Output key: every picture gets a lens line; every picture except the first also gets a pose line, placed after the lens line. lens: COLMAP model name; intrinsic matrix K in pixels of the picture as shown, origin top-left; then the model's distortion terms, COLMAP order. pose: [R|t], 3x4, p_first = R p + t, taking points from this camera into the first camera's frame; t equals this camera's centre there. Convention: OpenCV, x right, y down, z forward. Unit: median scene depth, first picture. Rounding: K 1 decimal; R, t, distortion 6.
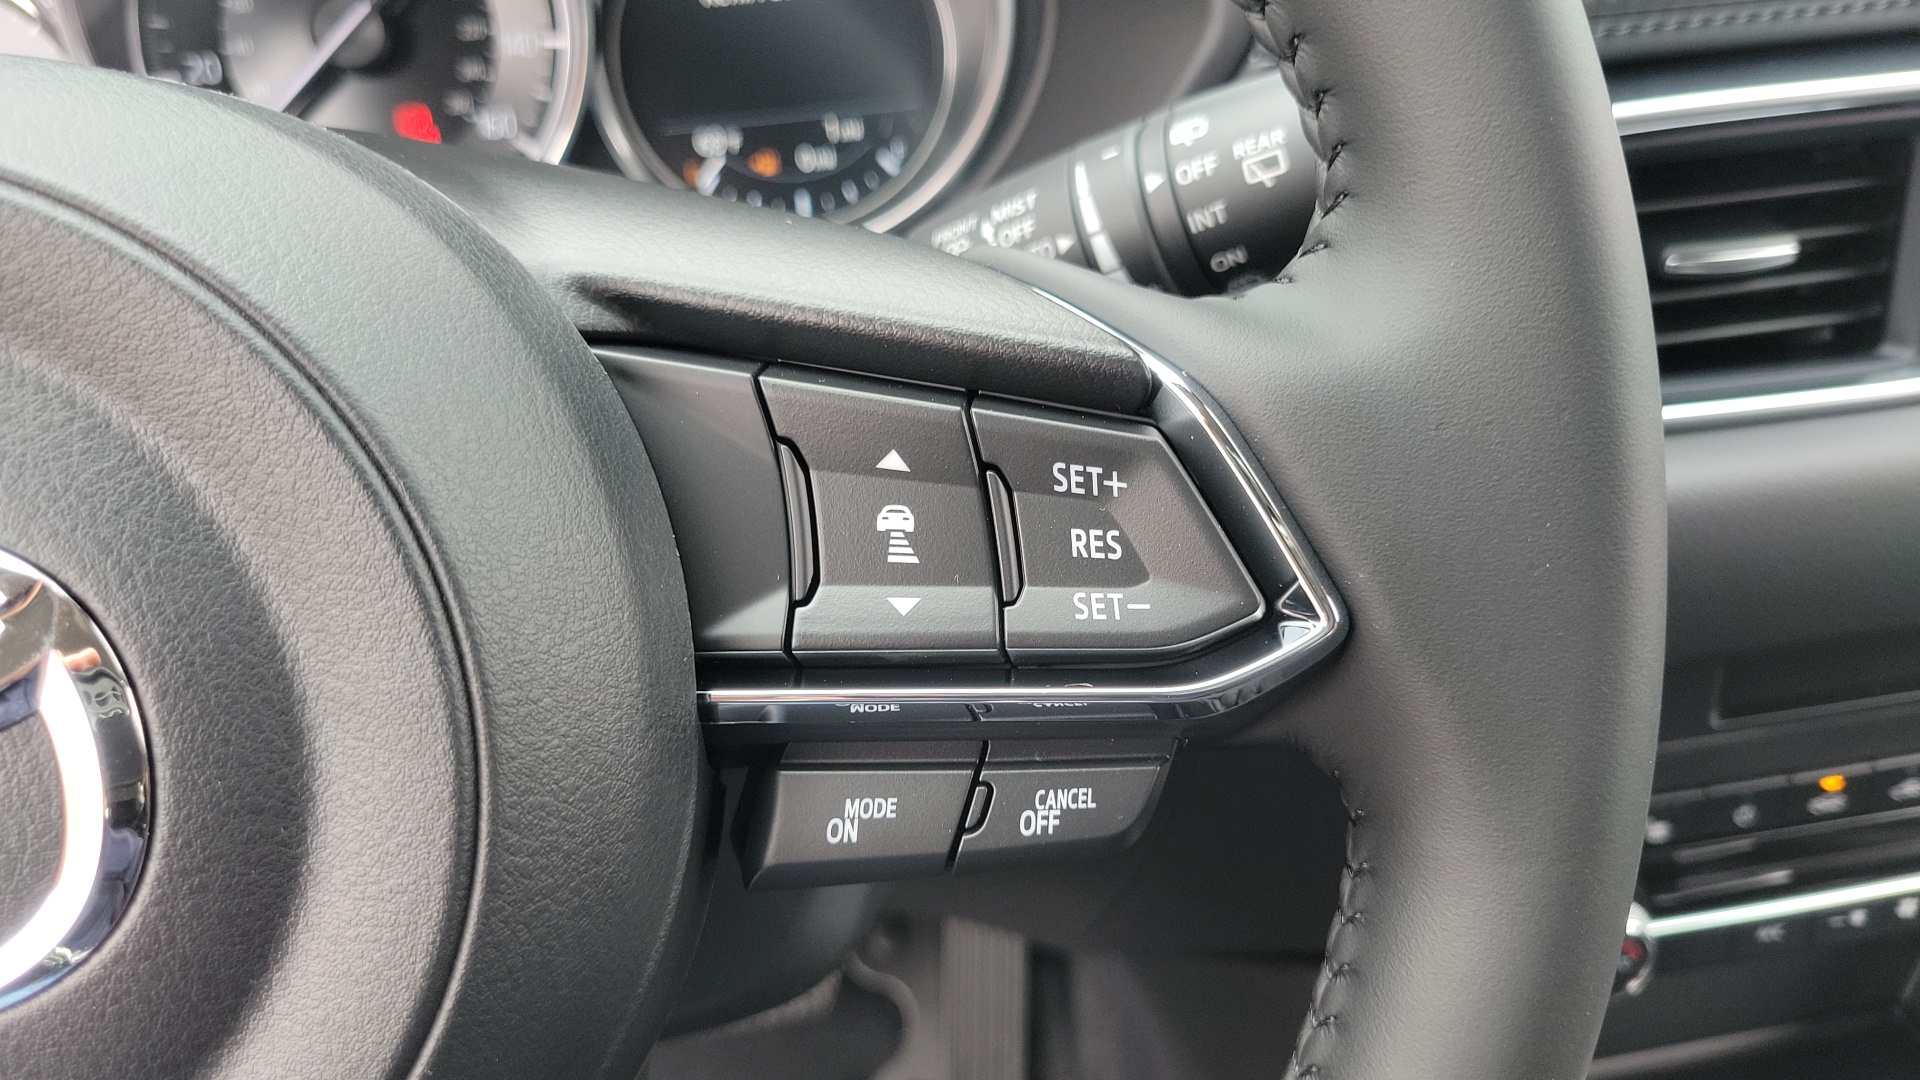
lens RADIAL K [[1530.8, 0, 960.0], [0, 1530.8, 540.0], [0, 0, 1]] dist [-0.024878, -0.000986]
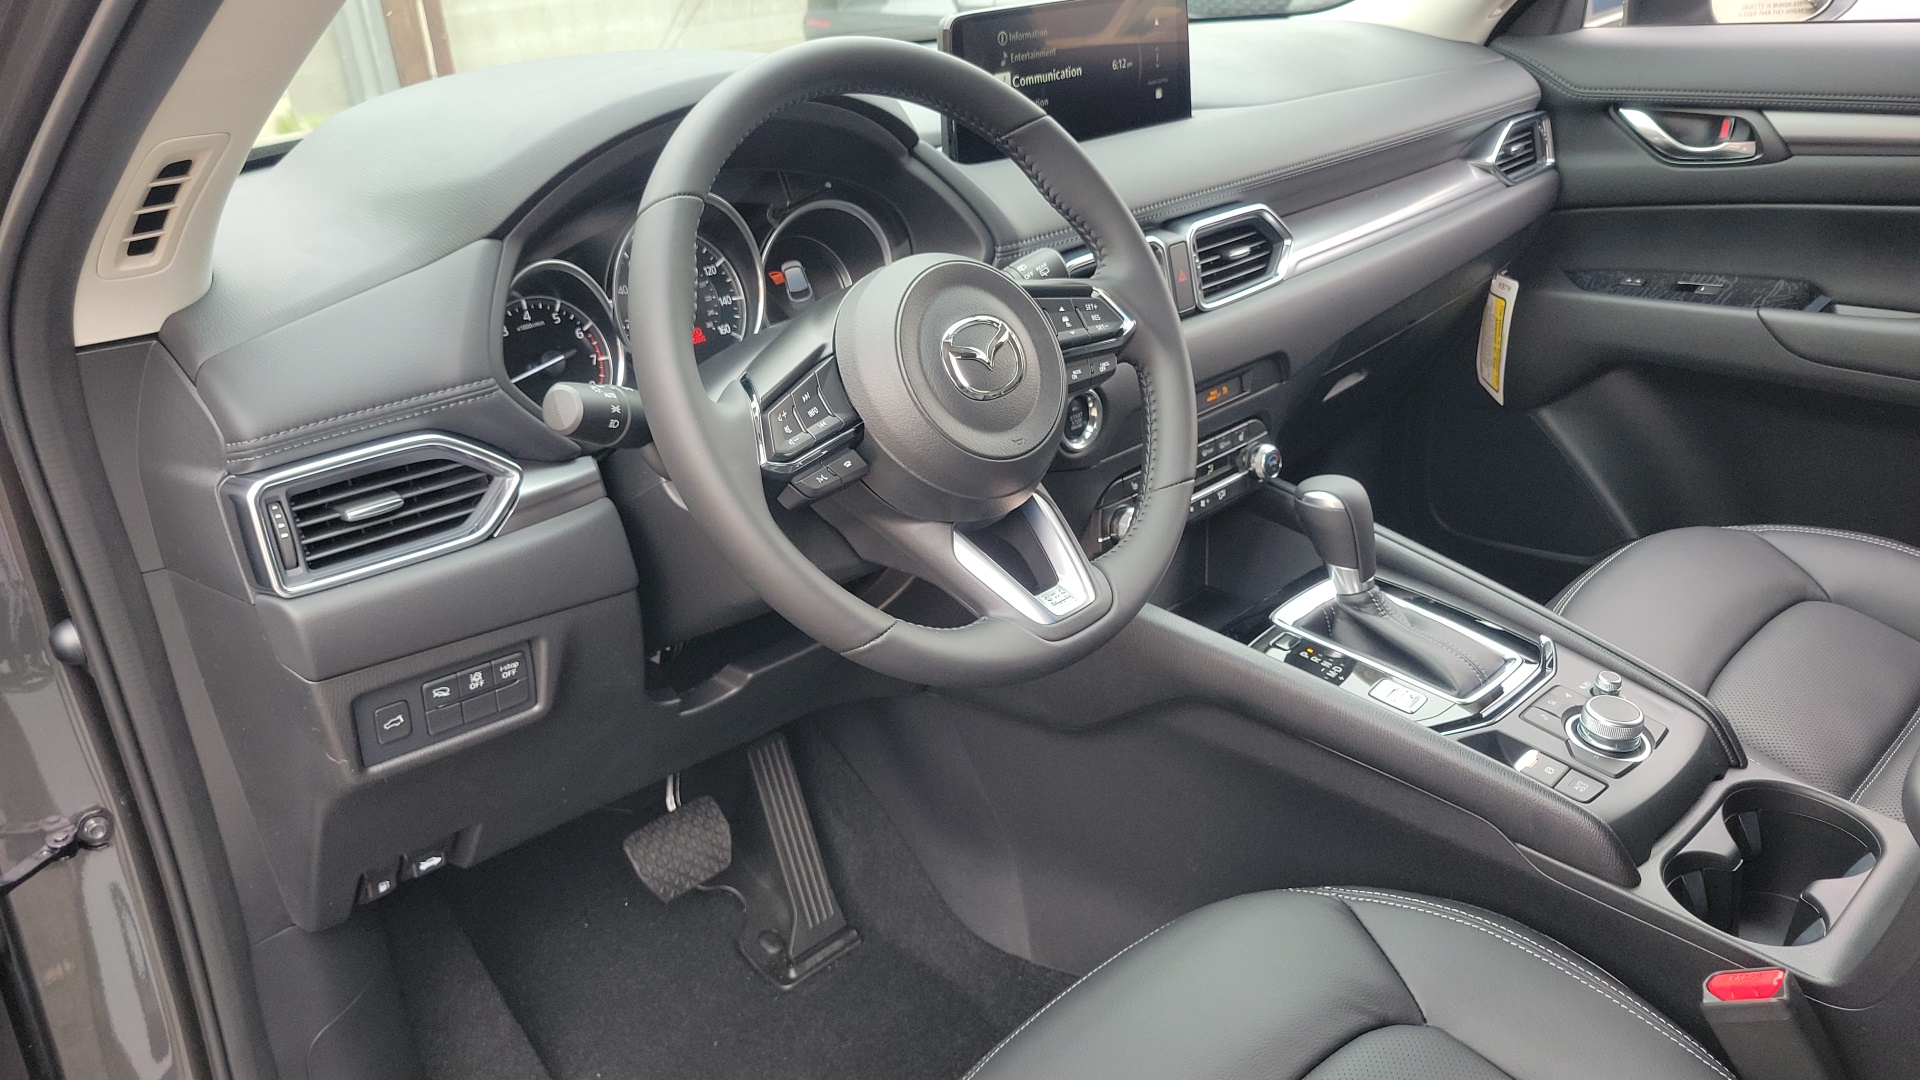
lens RADIAL K [[1452.5, 0, 955.1], [0, 1452.5, 528.9], [0, 0, 1]] dist [0.015957, 0.002274]
pose [[0.822359, -0.220264, 0.524604, -3.205934], [0.328990, 0.936344, -0.122577, 1.176544], [-0.464211, 0.273392, 0.842476, -2.932063]]
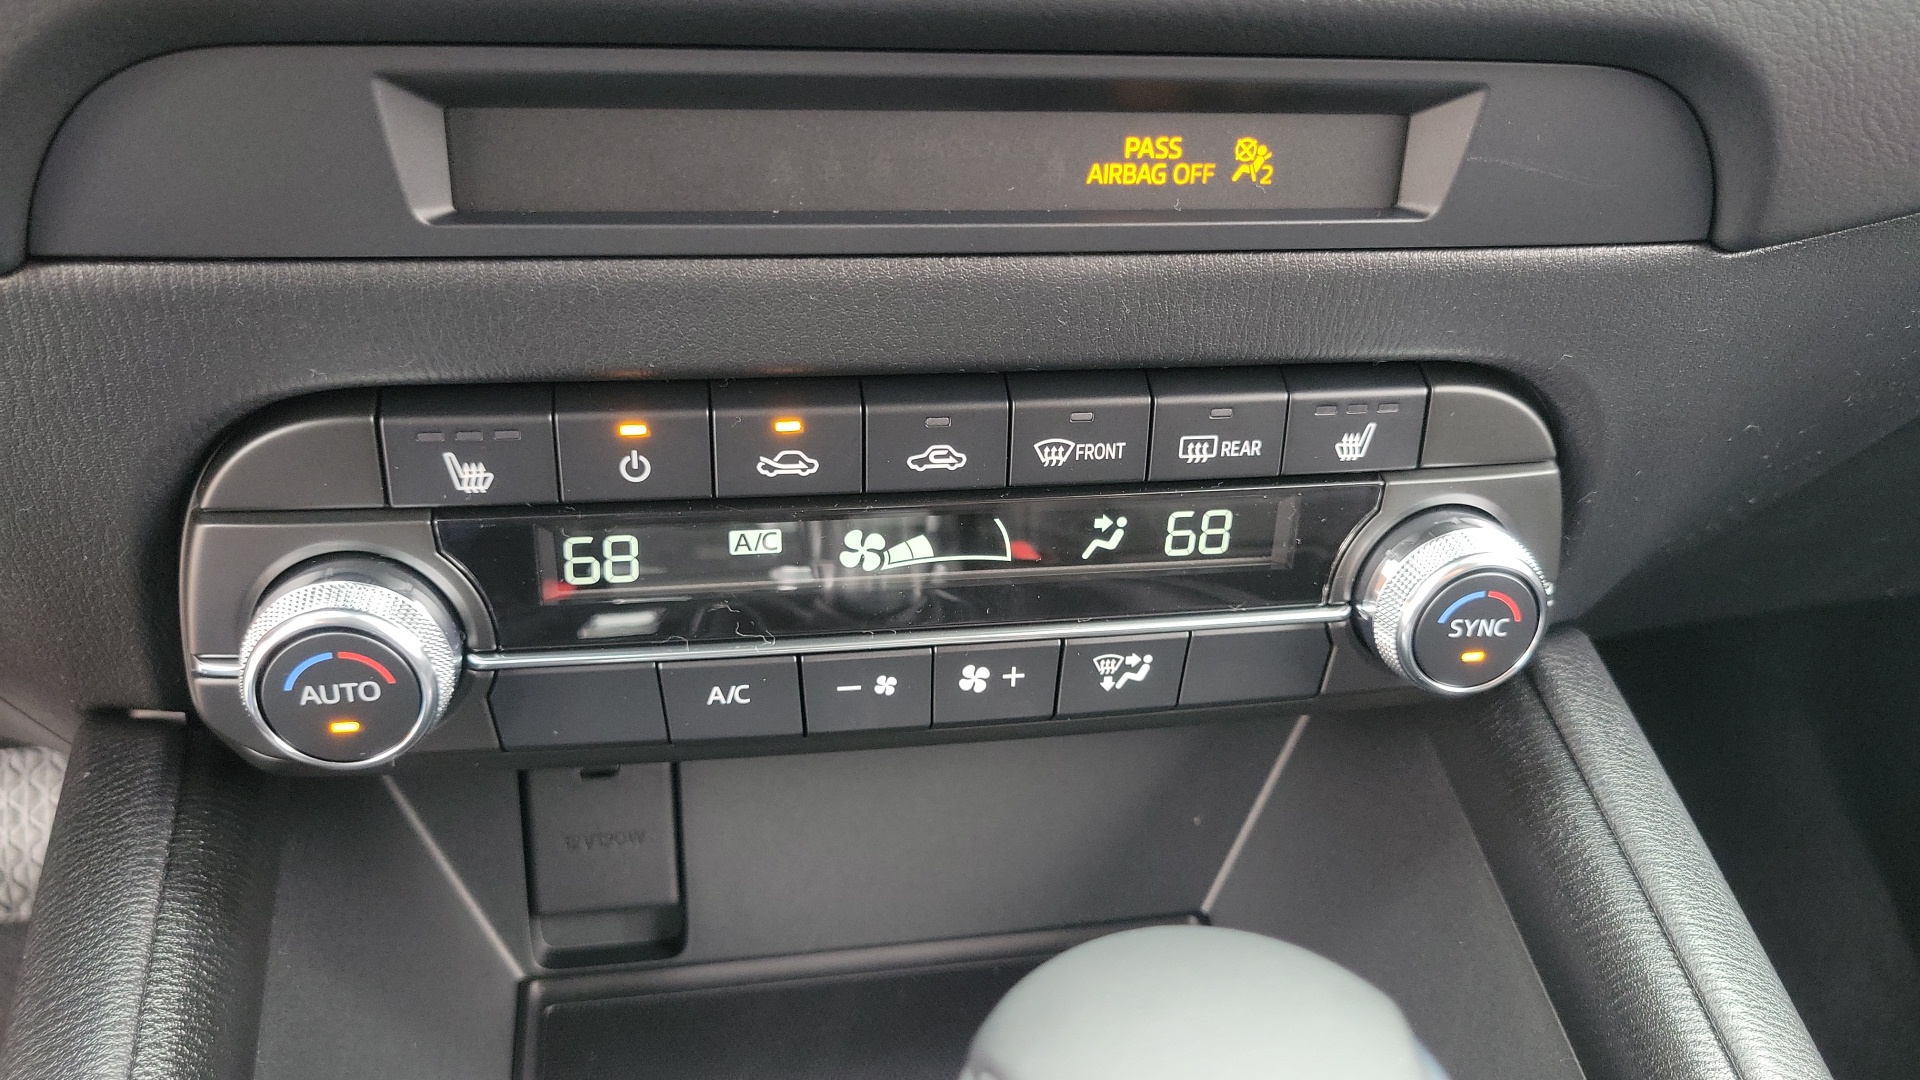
lens RADIAL K [[1505.2, 0, 960.0], [0, 1505.2, 540.0], [0, 0, 1]] dist [0.006585, 0.001800]
pose [[0.993896, 0.087893, 0.066681, 1.400824], [-0.086441, 0.995959, -0.024350, 0.490566], [-0.068552, 0.018437, 0.997477, 0.948409]]
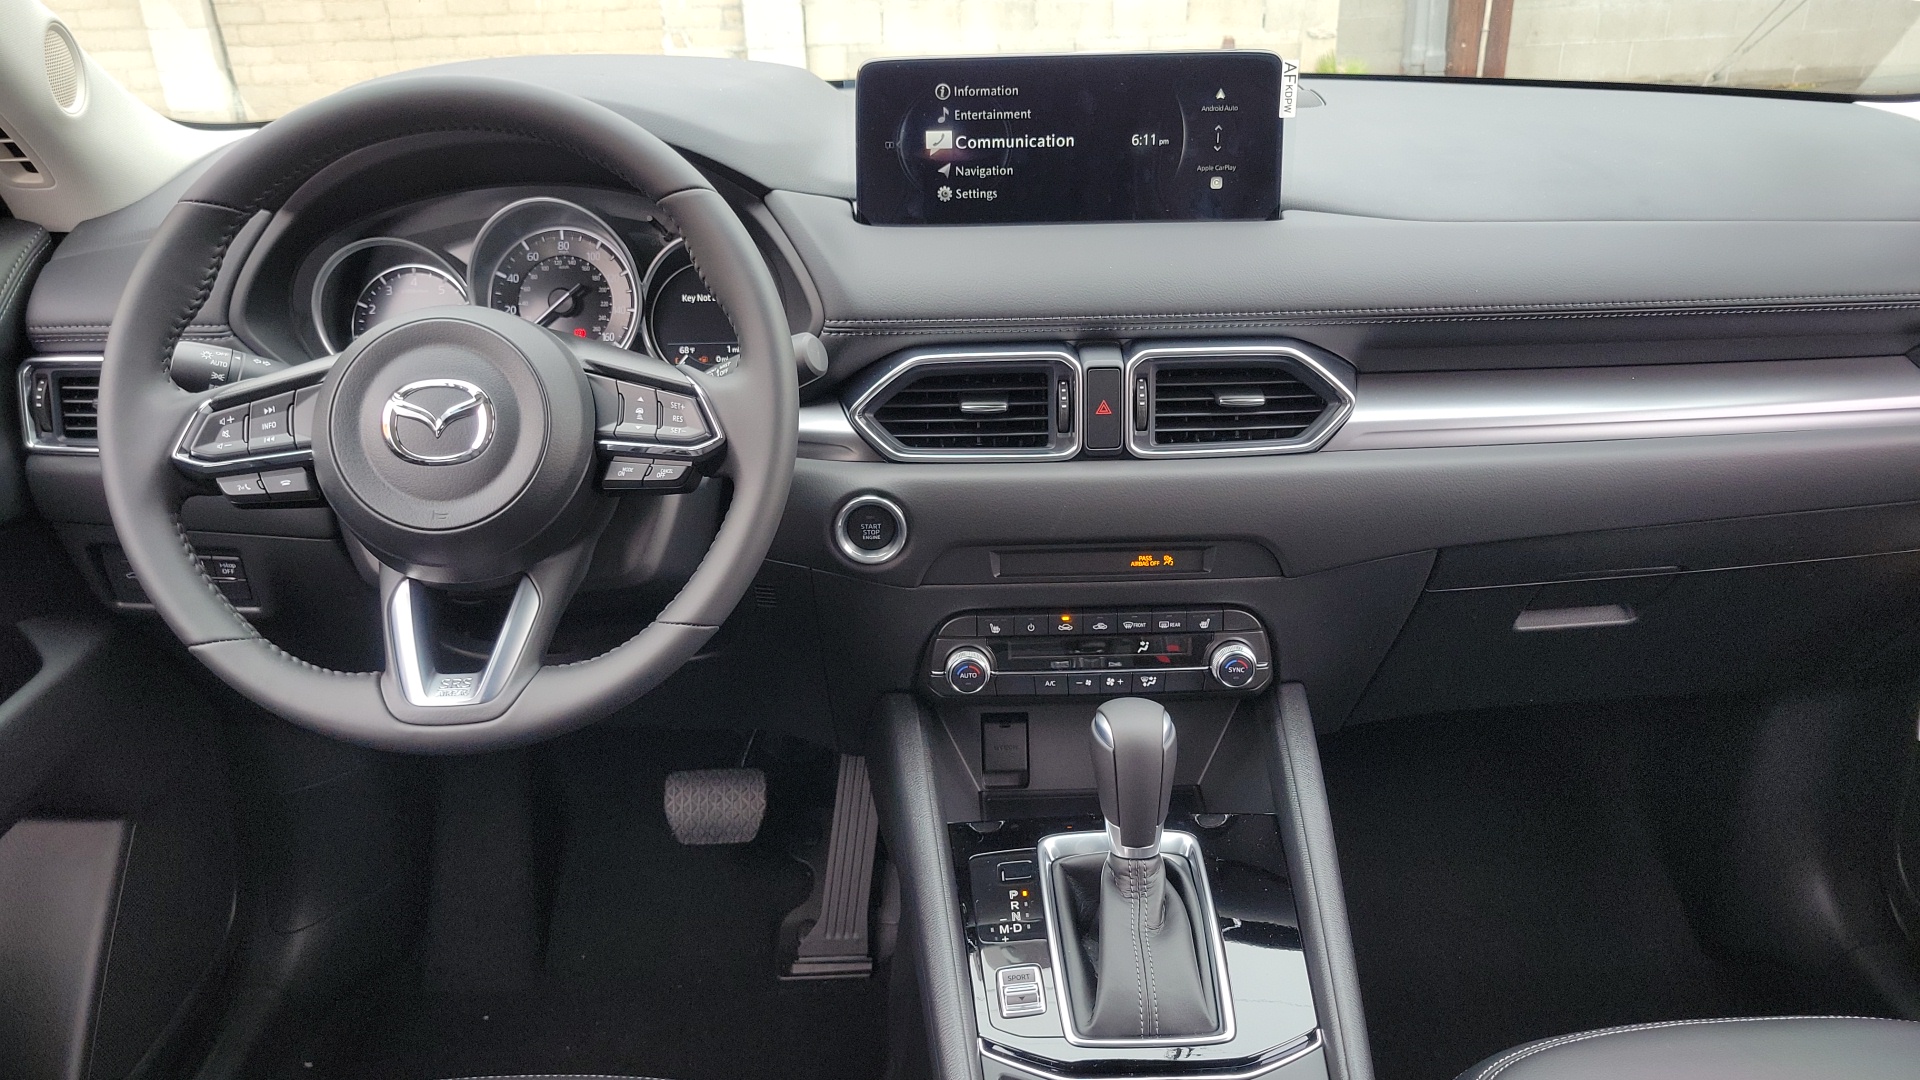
lens RADIAL K [[1443.2, 0, 960.0], [0, 1443.2, 540.0], [0, 0, 1]] dist [0.036813, -0.026648]
pose [[0.988776, 0.091881, -0.117811, 1.559920], [-0.110114, 0.981119, -0.159000, 1.018745], [0.100978, 0.170188, 0.980224, -3.383270]]
